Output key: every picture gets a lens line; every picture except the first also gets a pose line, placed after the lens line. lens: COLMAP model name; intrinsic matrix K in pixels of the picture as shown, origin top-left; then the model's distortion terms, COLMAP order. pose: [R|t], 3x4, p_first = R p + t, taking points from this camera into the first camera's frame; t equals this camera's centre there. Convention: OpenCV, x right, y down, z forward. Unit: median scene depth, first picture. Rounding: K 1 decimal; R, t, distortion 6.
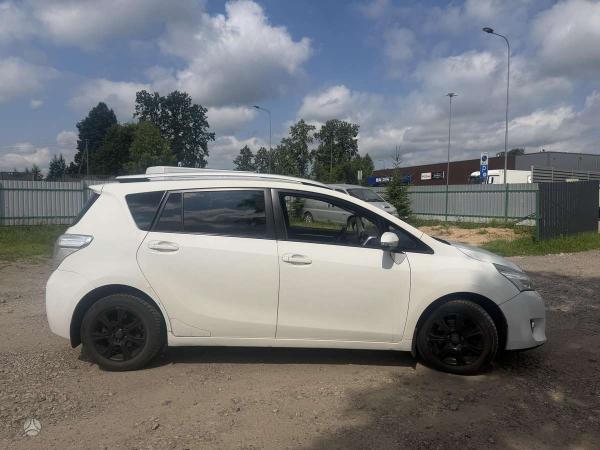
lens RADIAL K [[461.1, 0, 300.0], [0, 461.1, 225.0], [0, 0, 1]] dist [-0.036156, -0.003086]
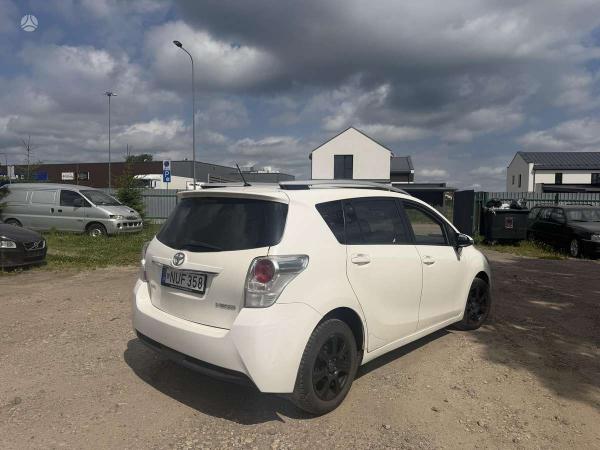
lens RADIAL K [[465.8, 0, 300.0], [0, 465.8, 225.0], [0, 0, 1]] dist [0.007319, -0.000786]
pose [[0.620973, -0.024501, 0.783449, -0.128402], [0.028296, 0.999561, 0.008831, -0.004206], [-0.783321, 0.016685, 0.621394, 0.057806]]
